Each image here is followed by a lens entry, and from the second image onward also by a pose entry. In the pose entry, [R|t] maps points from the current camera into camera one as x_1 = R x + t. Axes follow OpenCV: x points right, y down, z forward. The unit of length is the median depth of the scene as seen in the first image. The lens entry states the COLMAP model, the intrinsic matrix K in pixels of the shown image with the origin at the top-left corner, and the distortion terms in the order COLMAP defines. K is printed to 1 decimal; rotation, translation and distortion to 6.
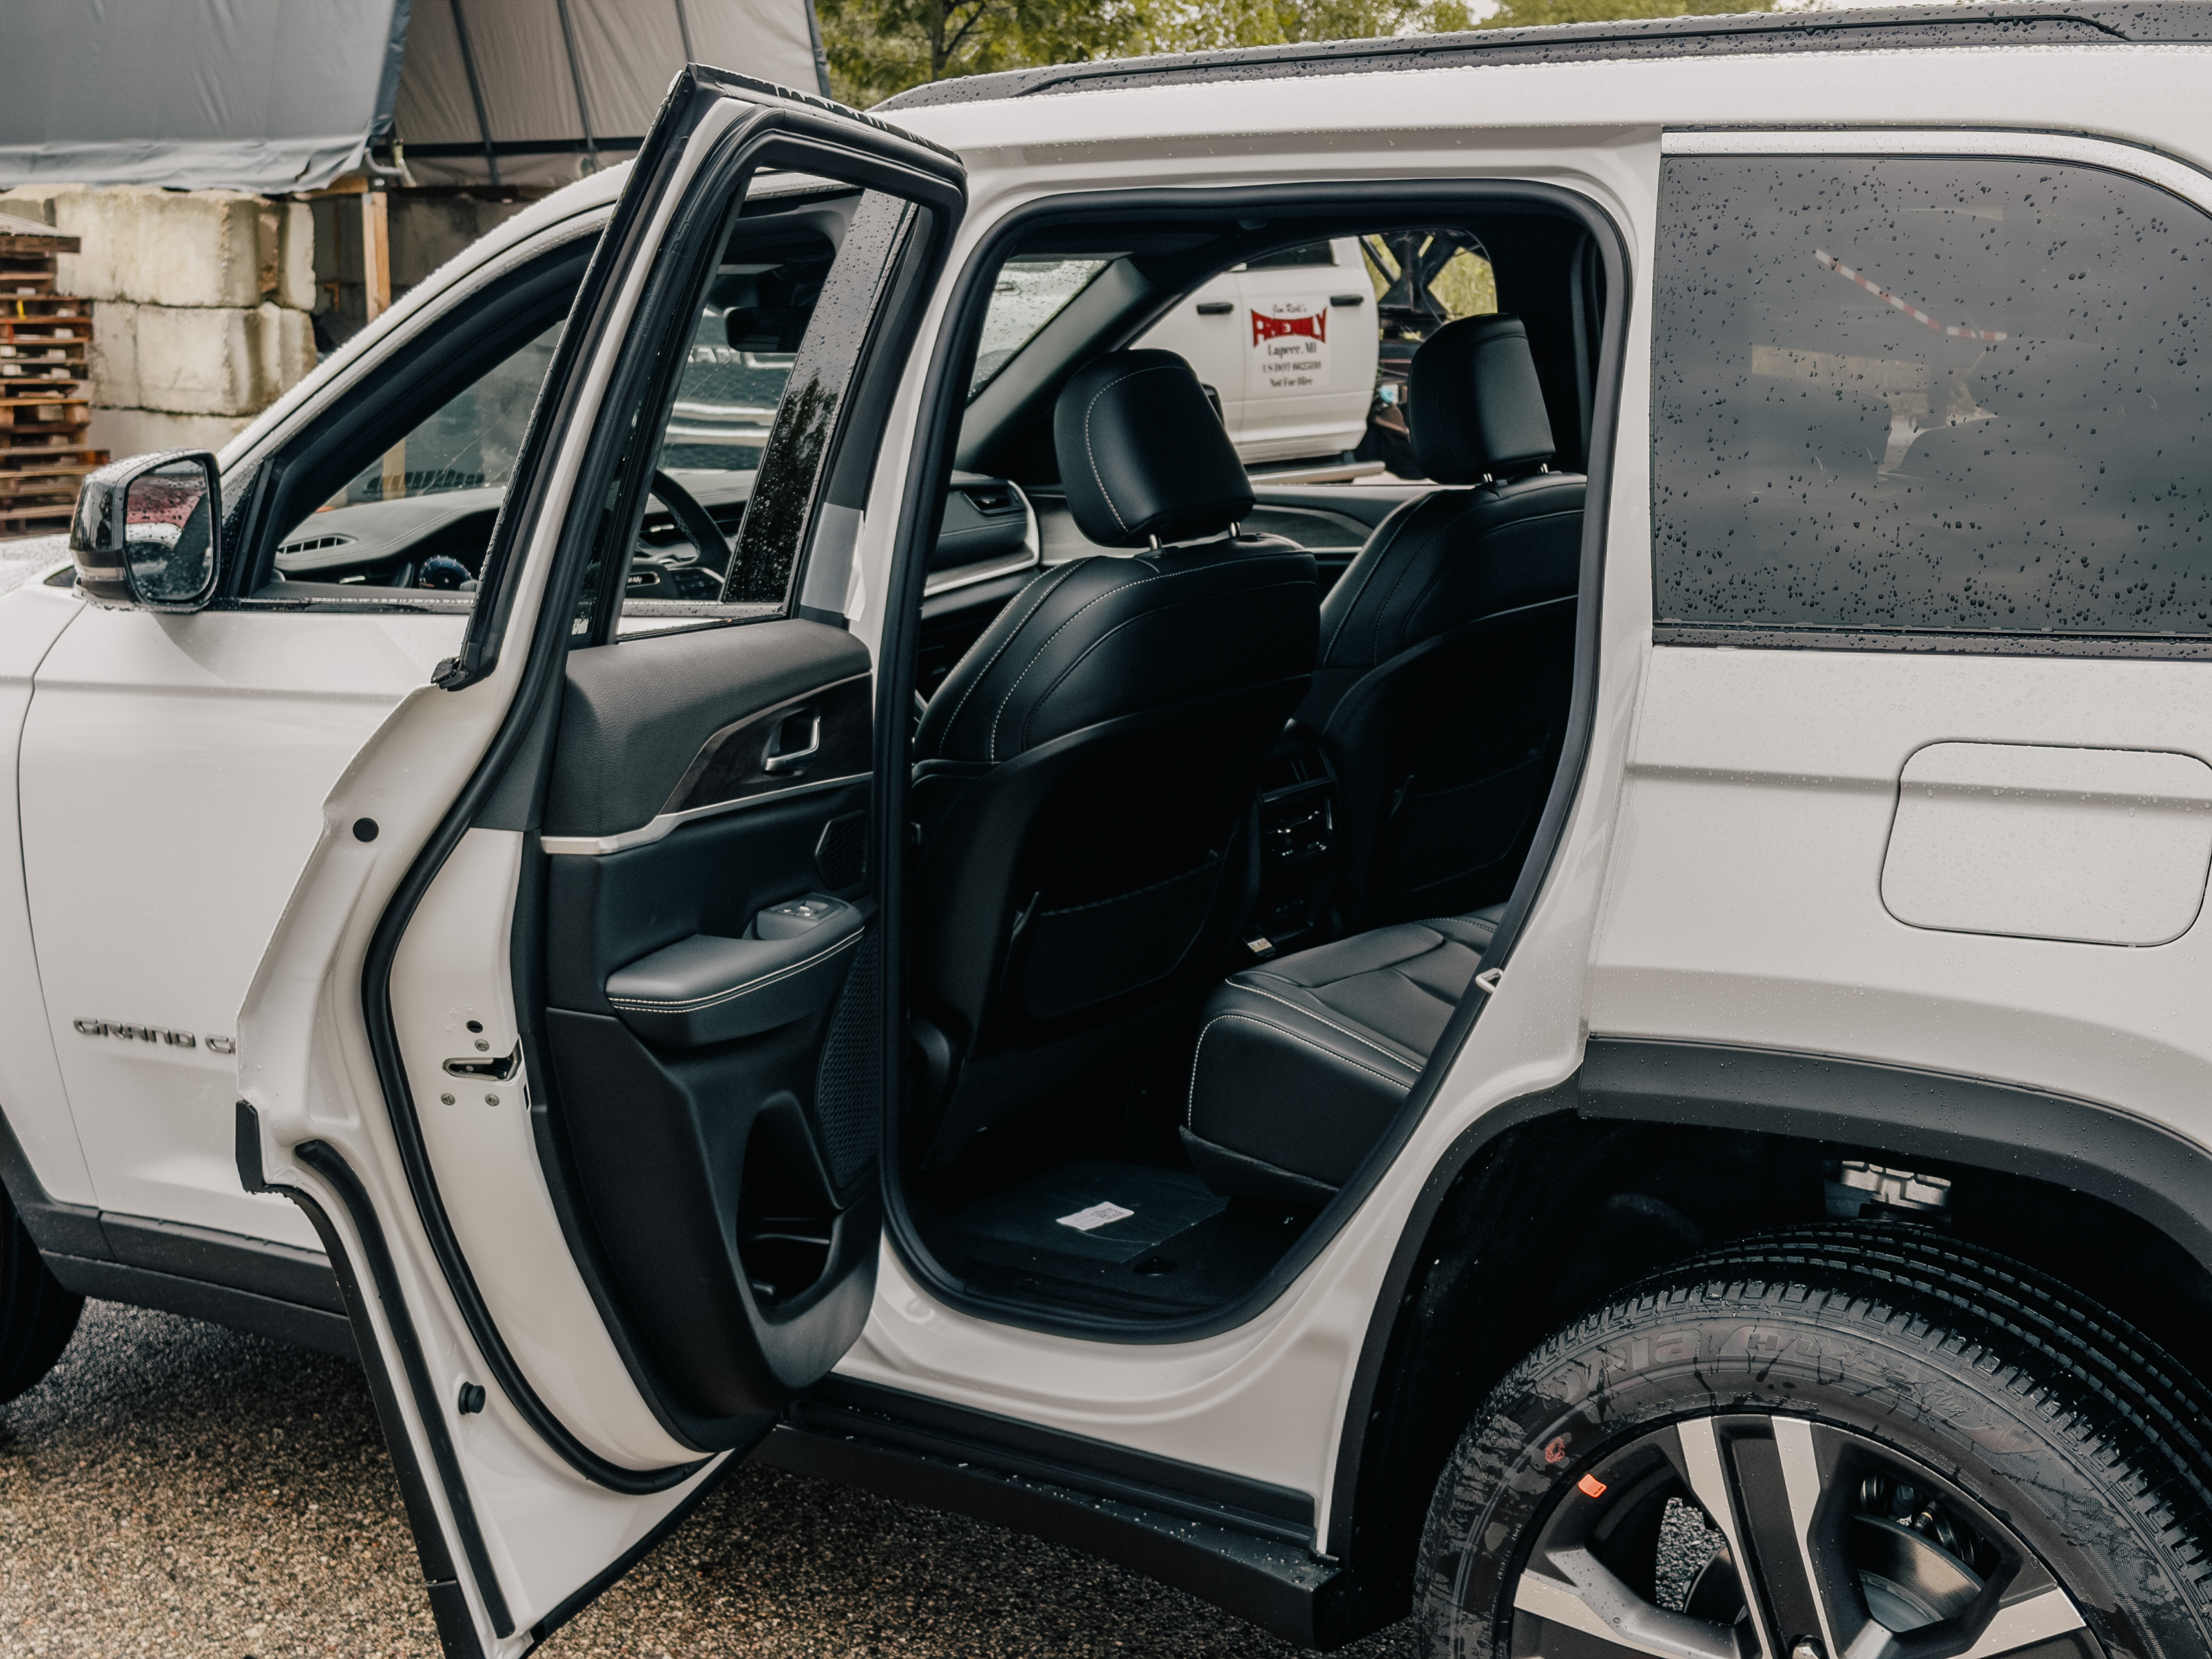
lens RADIAL K [[3088.1, 0, 1106.0], [0, 3088.1, 829.5], [0, 0, 1]] dist [-0.129141, 0.983499]
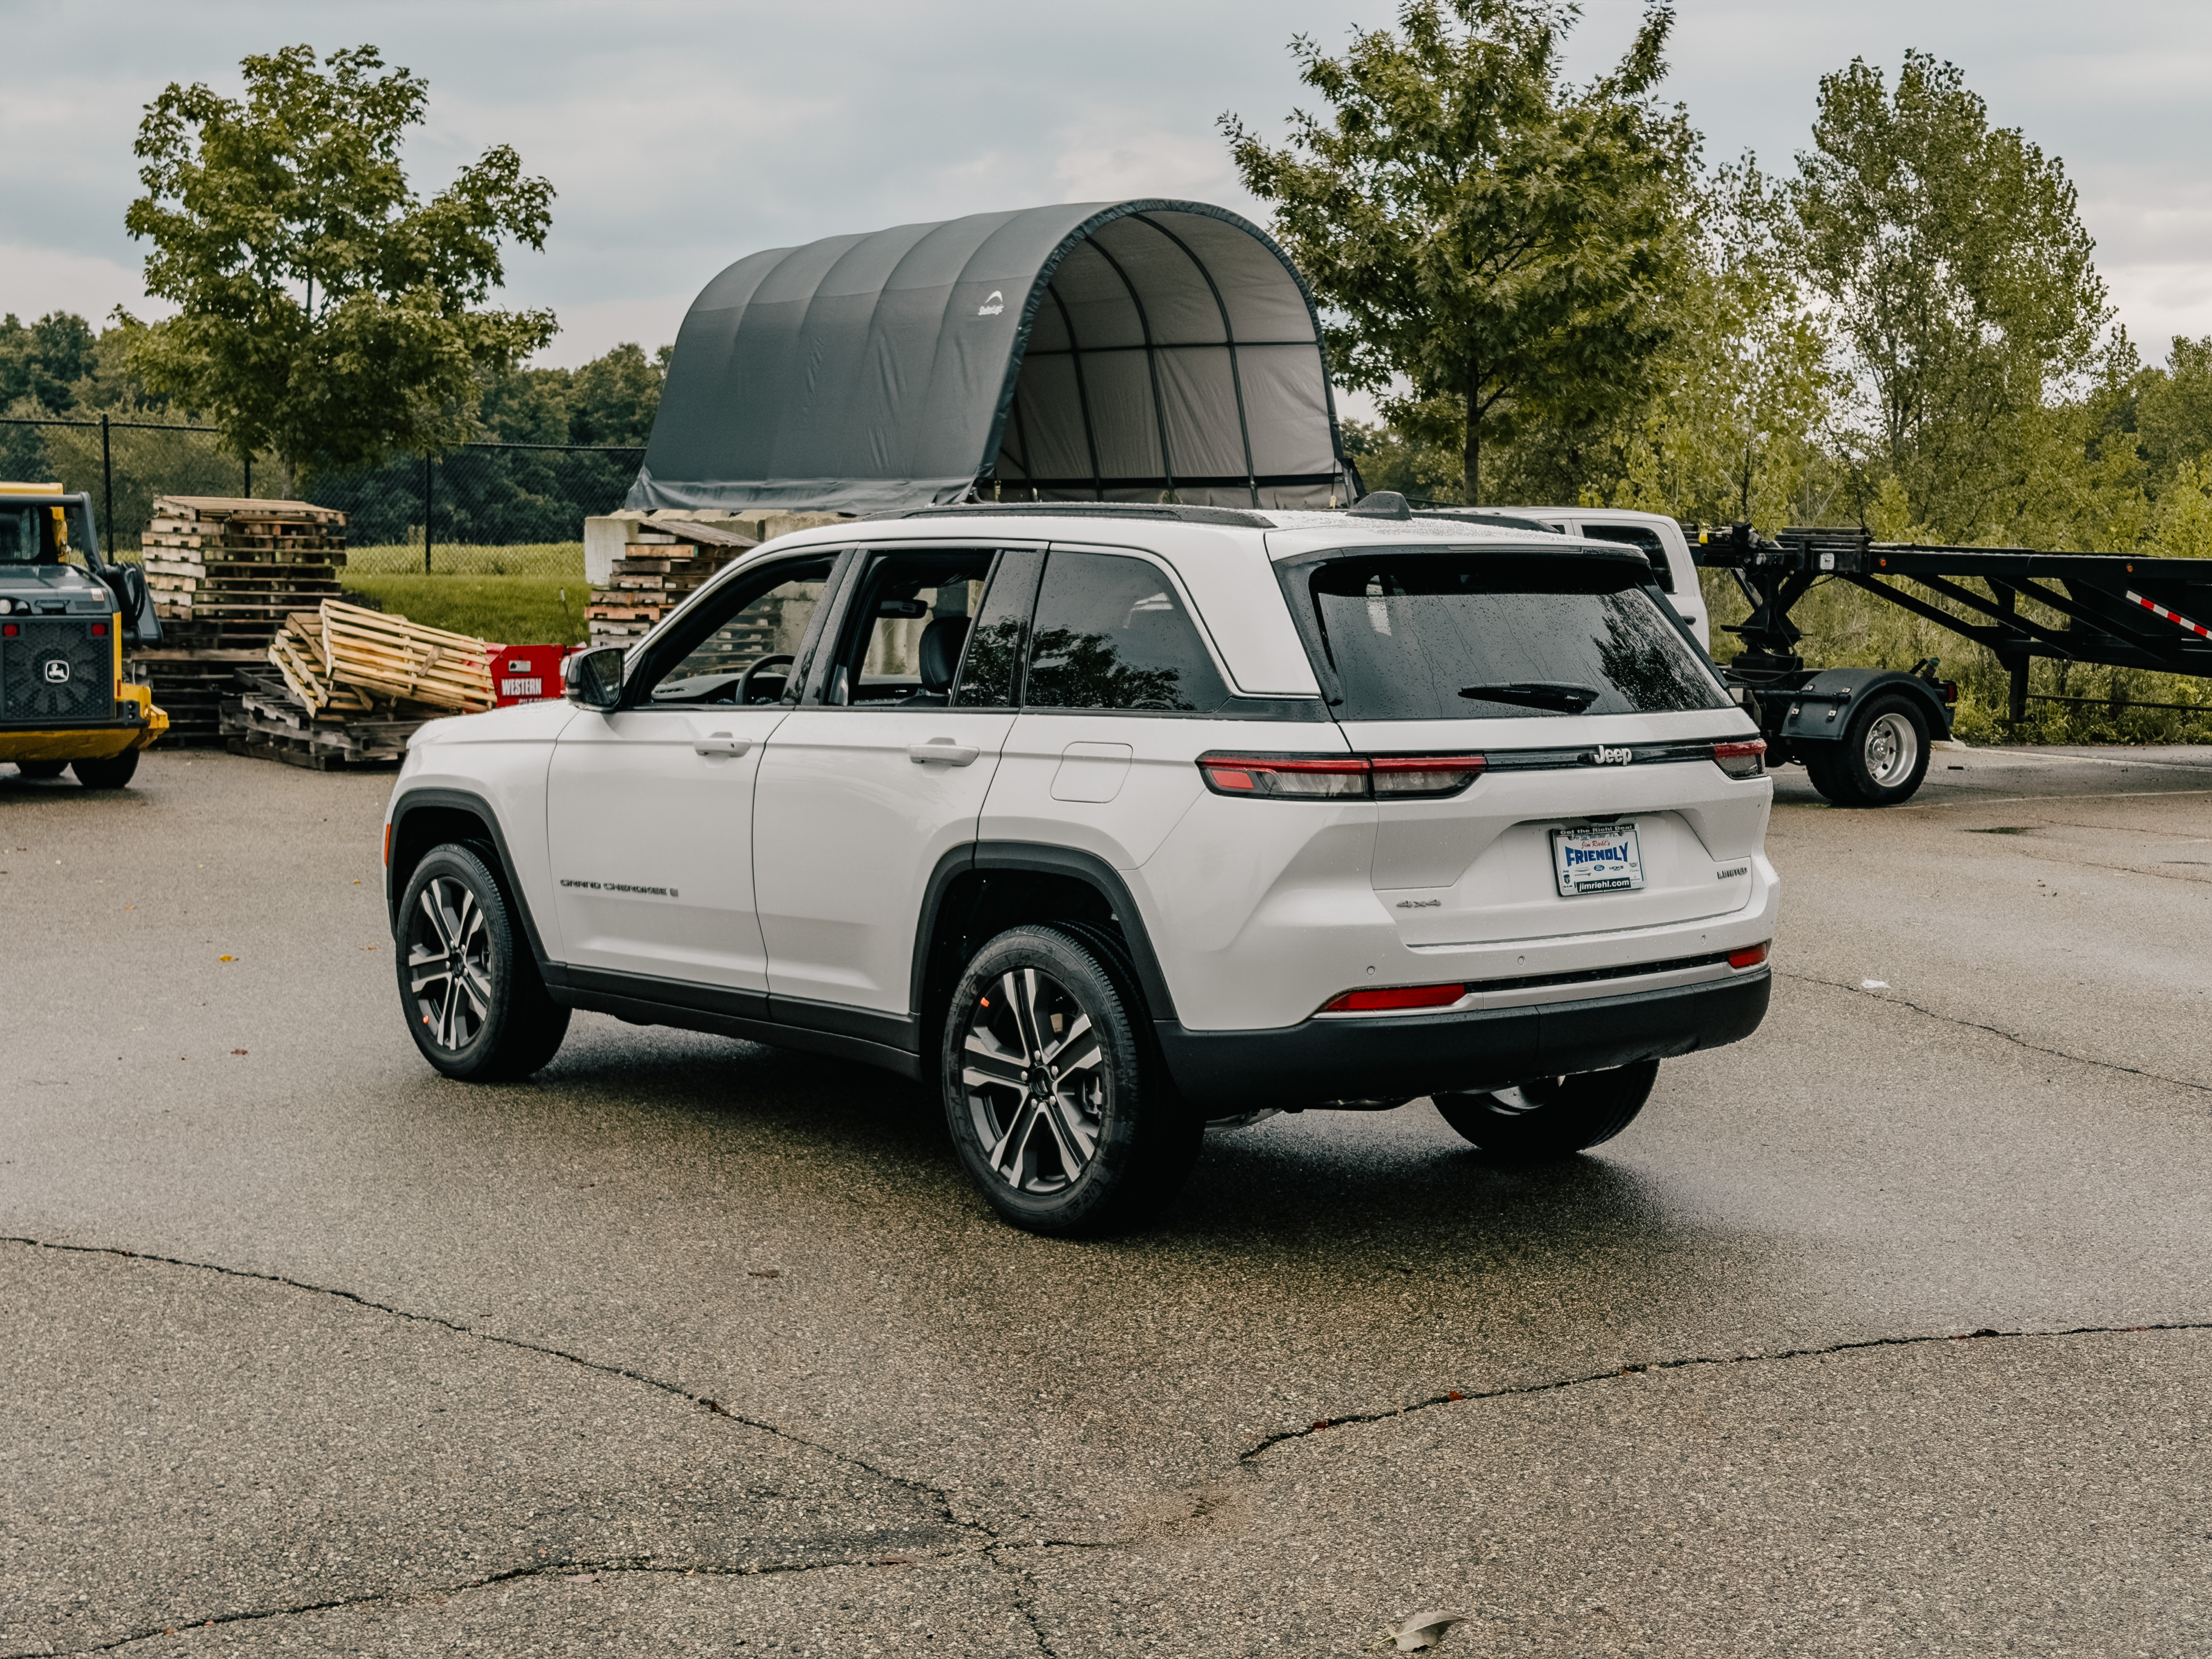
lens RADIAL K [[3088.1, 0, 1106.0], [0, 3088.1, 829.5], [0, 0, 1]] dist [-0.129141, 0.983499]
pose [[0.969367, 0.047371, -0.241005, 0.160832], [-0.071272, 0.993257, -0.091438, 0.051804], [0.235048, 0.105814, 0.966207, -0.301216]]
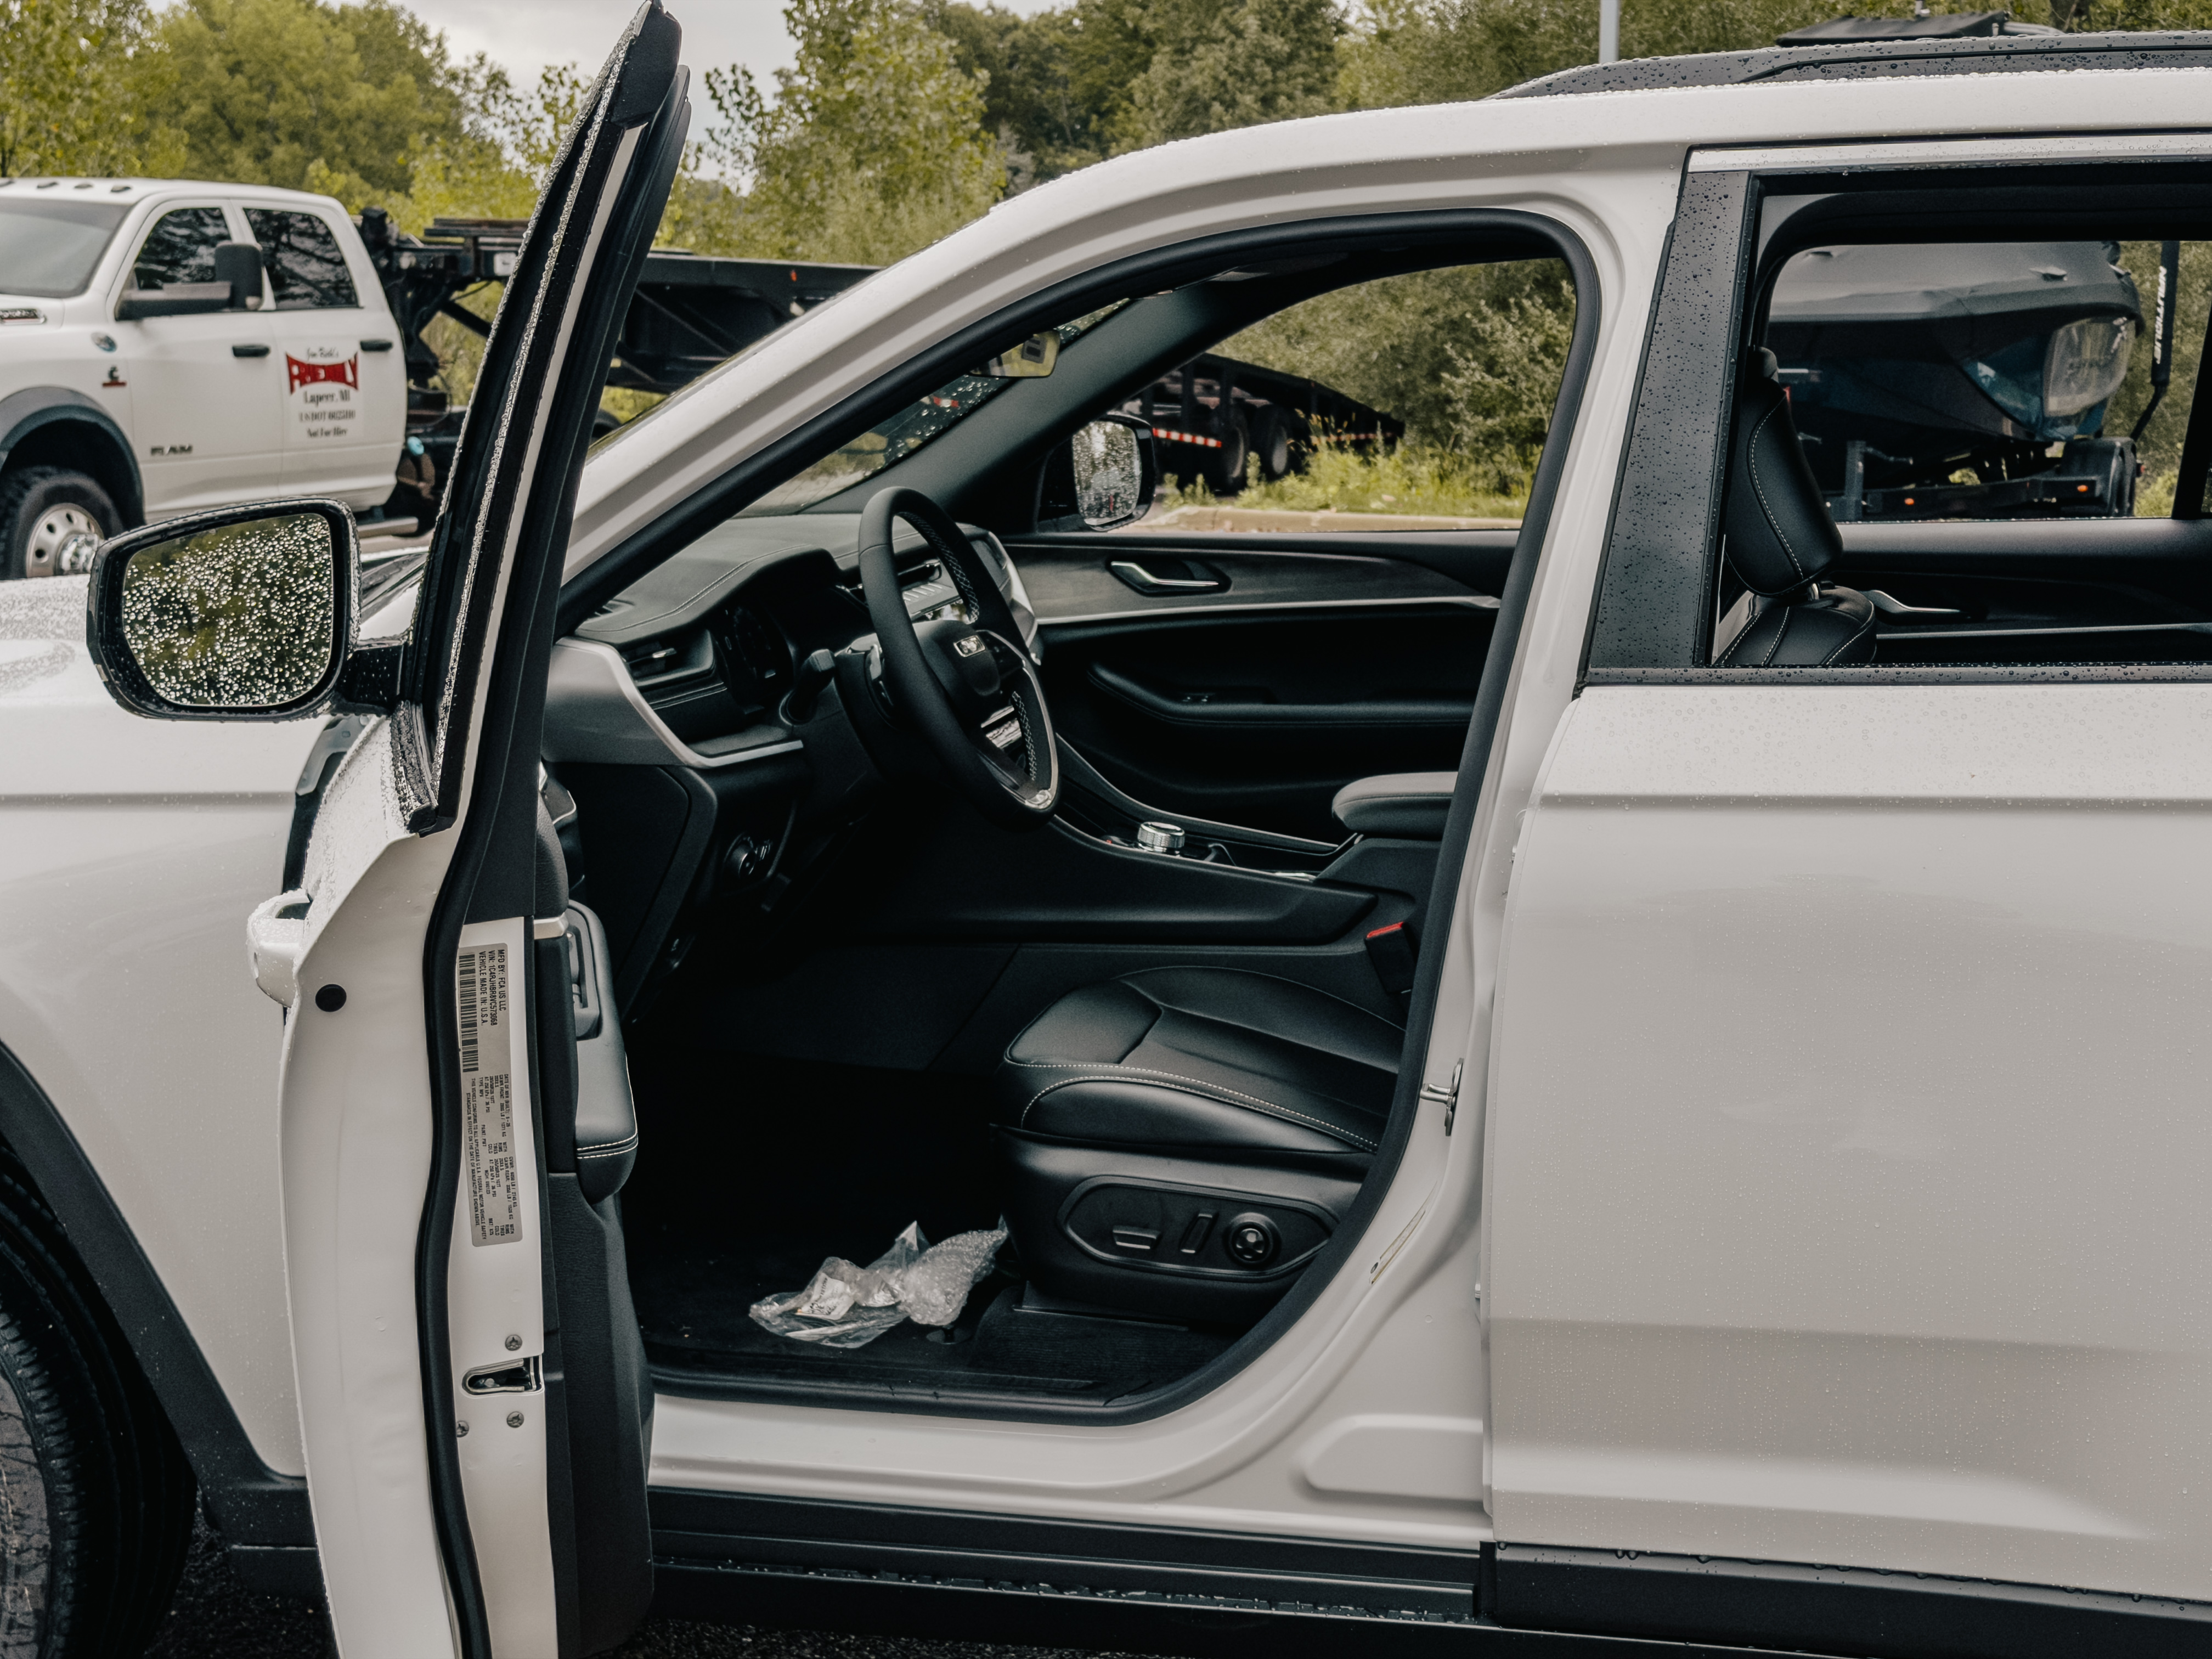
lens RADIAL K [[3085.1, 0, 1127.4], [0, 3085.1, 822.0], [0, 0, 1]] dist [-0.012675, 0.694010]
pose [[0.907945, -0.050257, 0.416065, -0.116429], [0.059198, 0.998209, -0.008607, -0.005462], [-0.414887, 0.032445, 0.909294, 0.053303]]
